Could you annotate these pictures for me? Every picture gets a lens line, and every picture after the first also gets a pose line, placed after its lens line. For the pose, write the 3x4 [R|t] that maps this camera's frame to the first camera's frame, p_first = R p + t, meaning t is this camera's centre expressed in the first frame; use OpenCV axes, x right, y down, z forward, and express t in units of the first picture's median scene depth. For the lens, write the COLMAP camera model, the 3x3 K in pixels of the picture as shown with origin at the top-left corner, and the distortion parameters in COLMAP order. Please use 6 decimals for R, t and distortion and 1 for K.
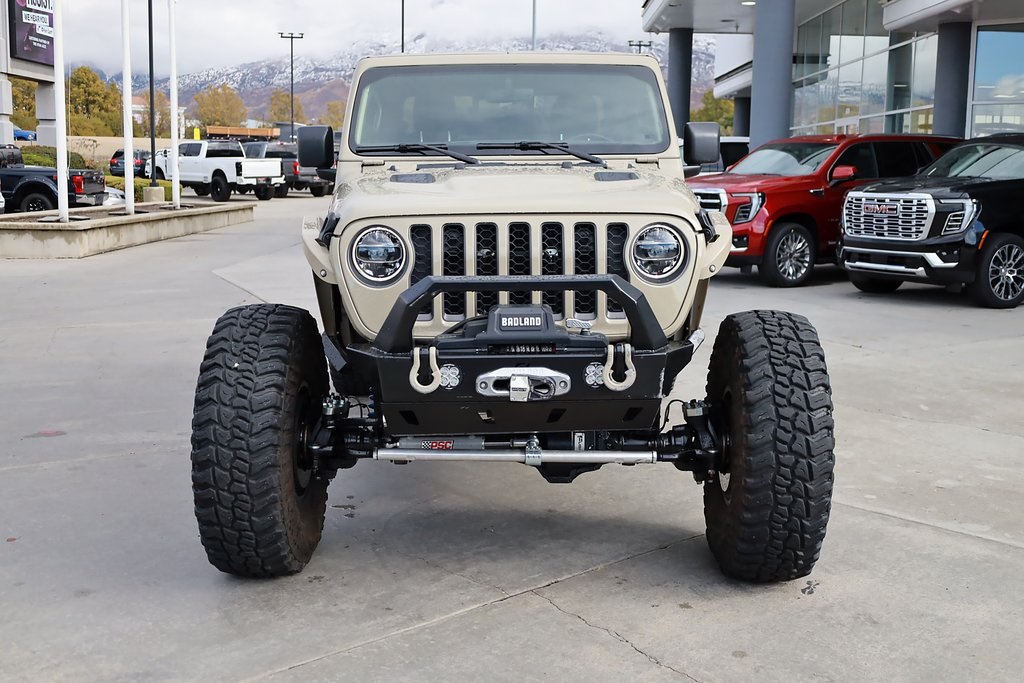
lens RADIAL K [[1174.8, 0, 510.6], [0, 1174.8, 334.9], [0, 0, 1]] dist [0.003728, 0.000000]
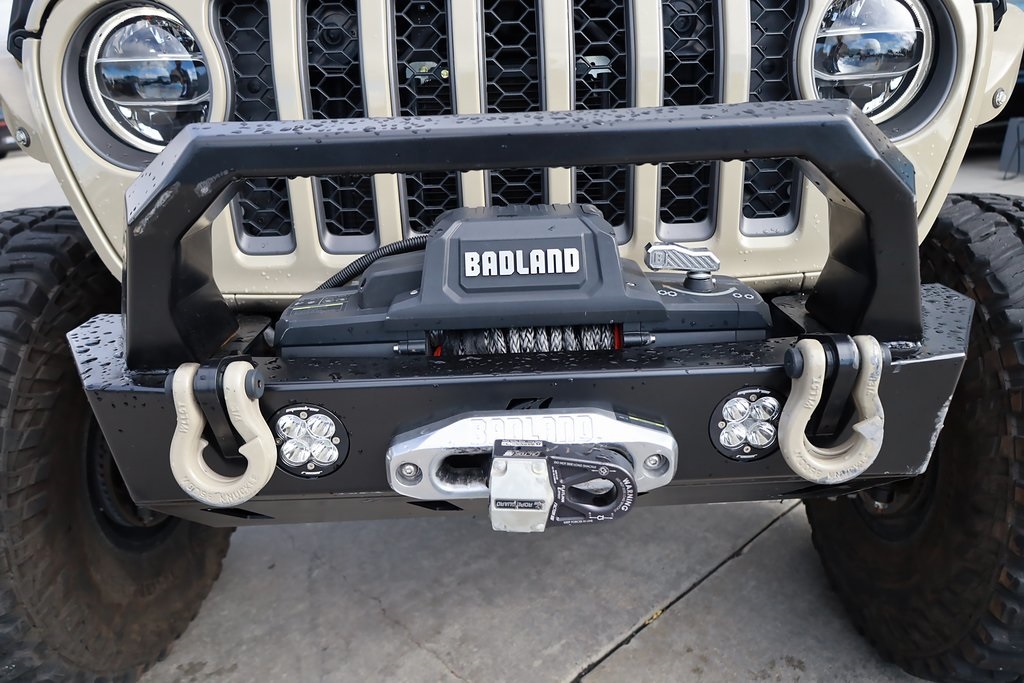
lens RADIAL K [[696.1, 0, 510.8], [0, 696.1, 337.3], [0, 0, 1]] dist [-0.015837, 0.001592]
pose [[0.999637, -0.022478, -0.014874, 0.008093], [0.024979, 0.979902, 0.197910, -0.028544], [0.010126, -0.198209, 0.980107, 0.767882]]
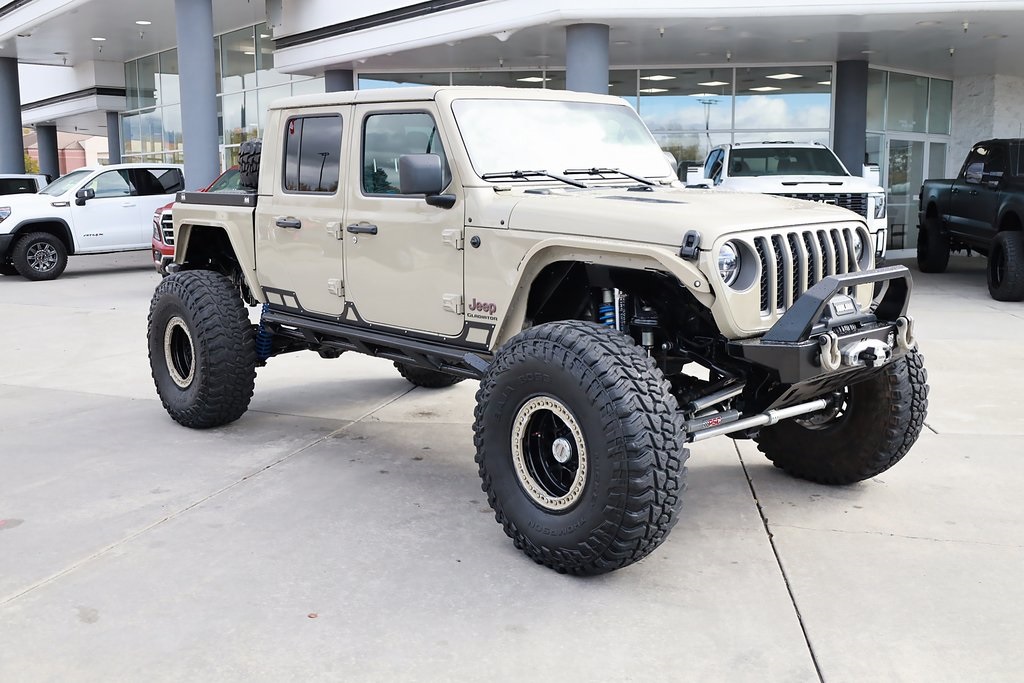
lens RADIAL K [[1020.0, 0, 509.0], [0, 1020.0, 337.7], [0, 0, 1]] dist [-0.000949, 0.000000]
pose [[0.759675, -0.112108, 0.640567, -0.949833], [0.110222, 0.992973, 0.043068, -0.063960], [-0.640894, 0.037887, 0.766694, 0.364594]]
